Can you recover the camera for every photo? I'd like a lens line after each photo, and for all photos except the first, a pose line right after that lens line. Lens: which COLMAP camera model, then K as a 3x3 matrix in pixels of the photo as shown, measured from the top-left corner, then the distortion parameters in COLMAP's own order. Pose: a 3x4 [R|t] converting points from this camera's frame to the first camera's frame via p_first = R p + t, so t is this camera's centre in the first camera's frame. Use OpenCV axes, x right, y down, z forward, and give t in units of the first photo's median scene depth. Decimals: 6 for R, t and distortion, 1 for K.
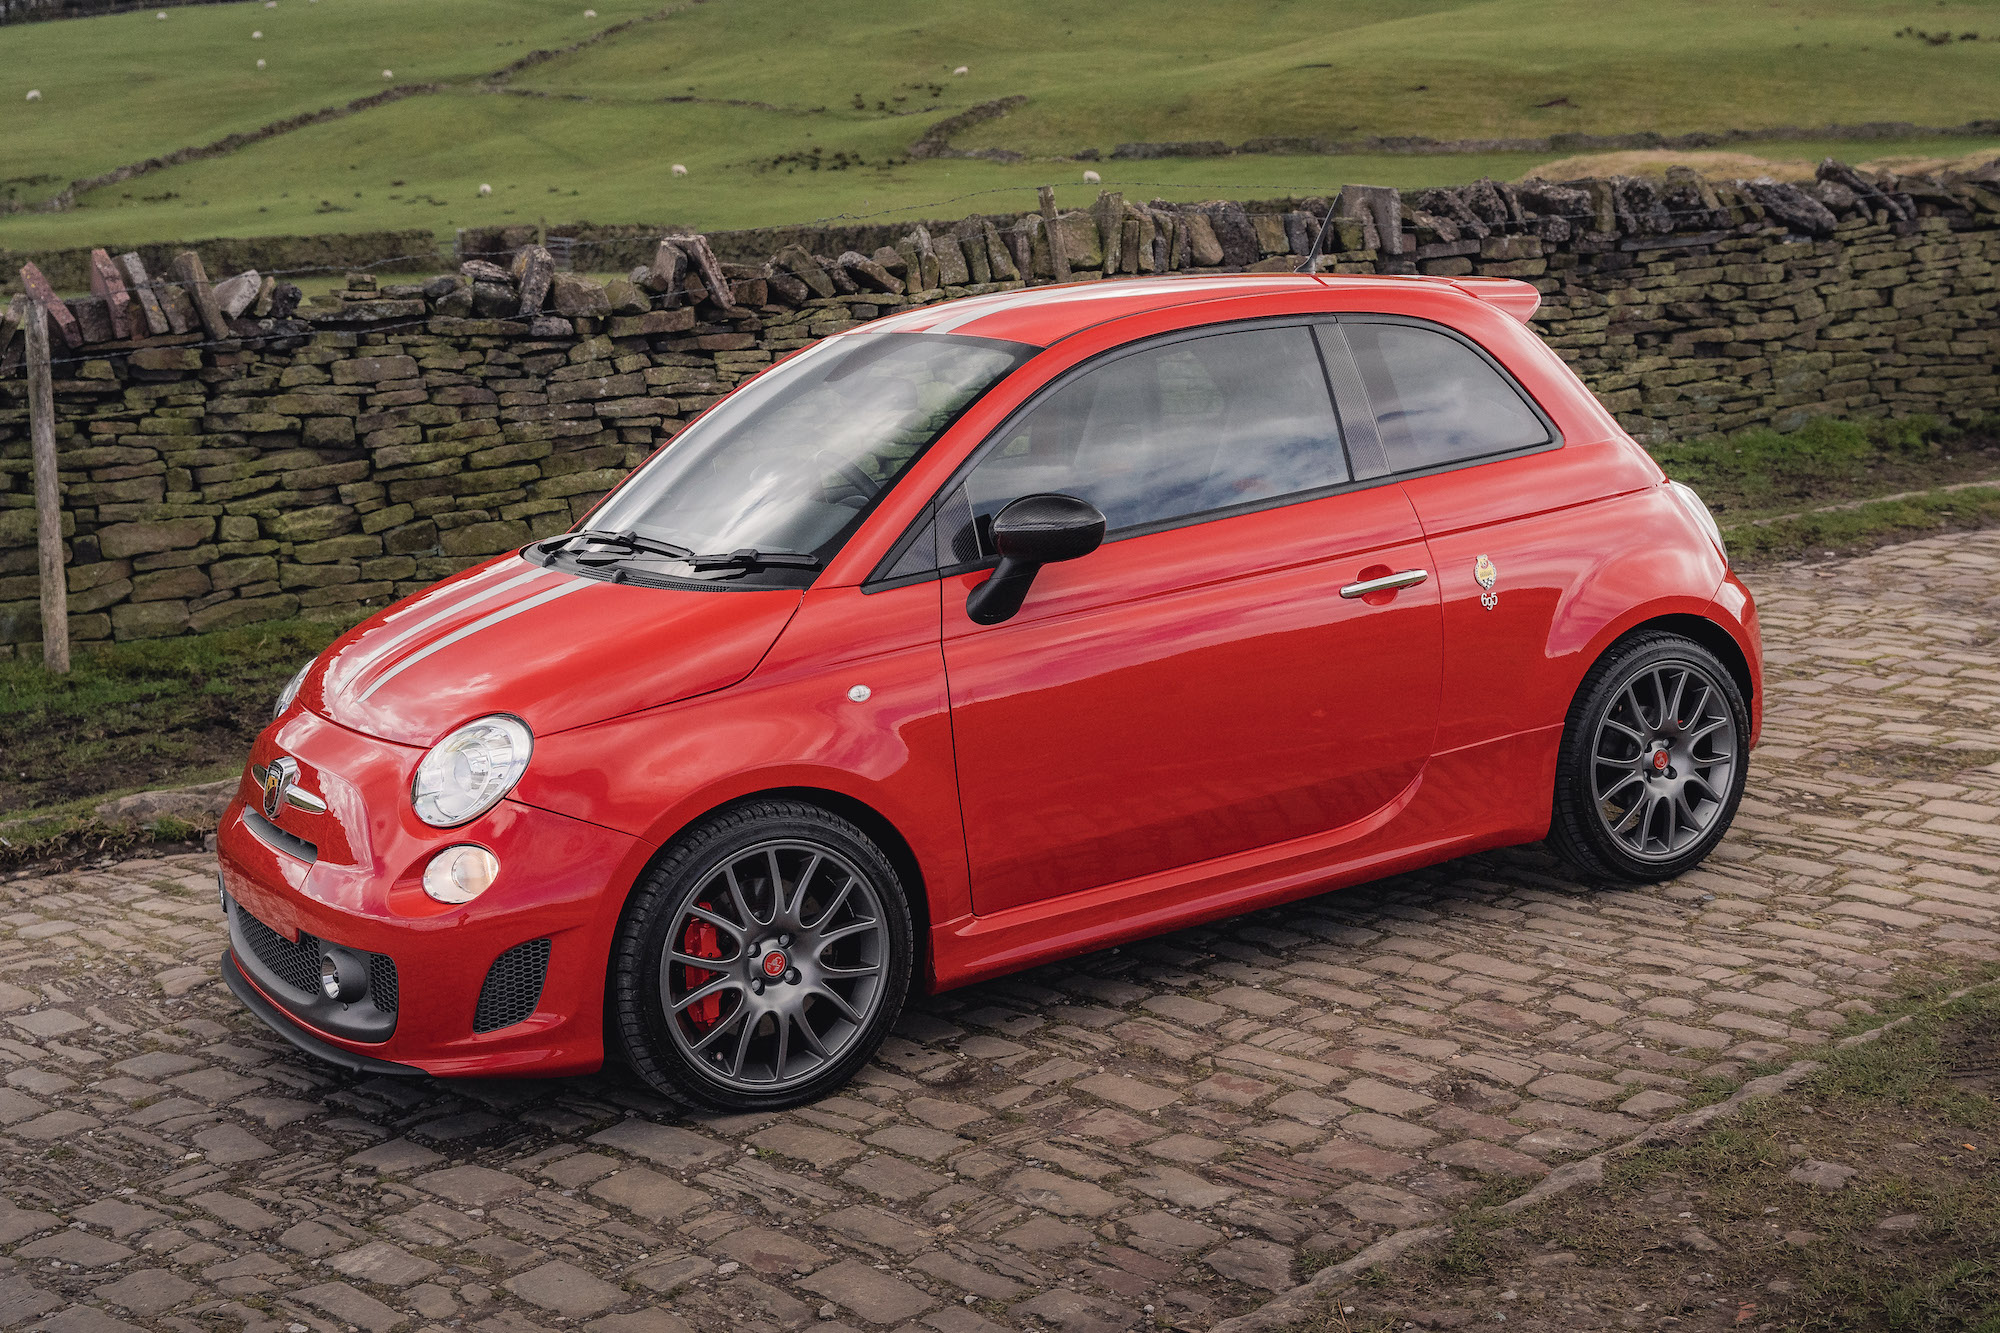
lens RADIAL K [[2525.7, 0, 1095.1], [0, 2525.7, 603.0], [0, 0, 1]] dist [0.005641, 0.003408]
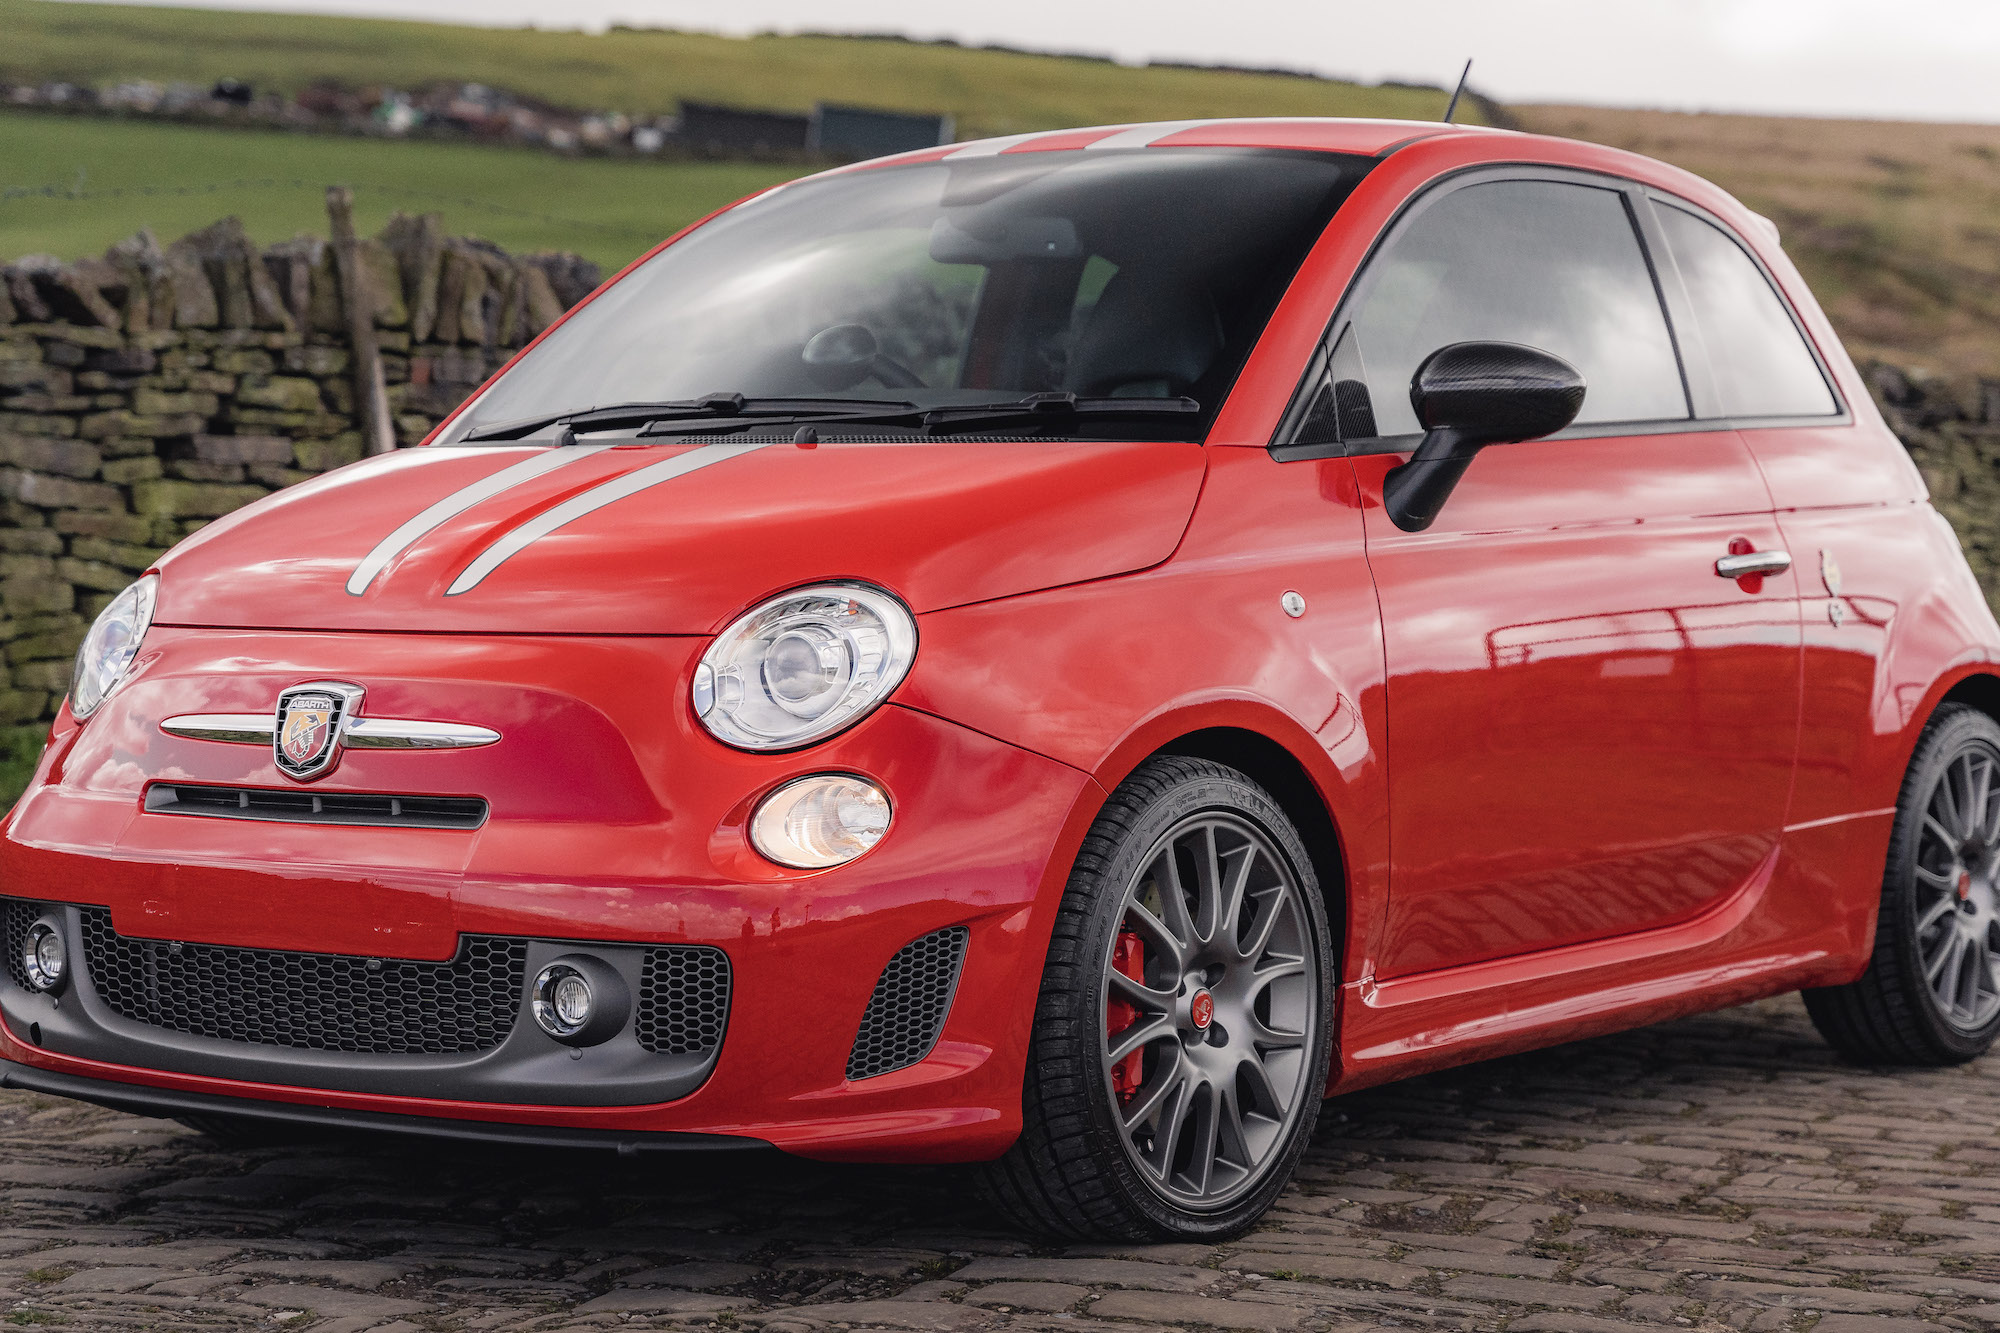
lens RADIAL K [[4186.2, 0, 973.7], [0, 4186.2, 657.0], [0, 0, 1]] dist [0.069528, -0.091544]
pose [[0.931551, 0.055461, 0.359355, -0.275335], [-0.007798, 0.991119, -0.132750, 0.096119], [-0.363526, 0.120861, 0.923711, 0.018819]]
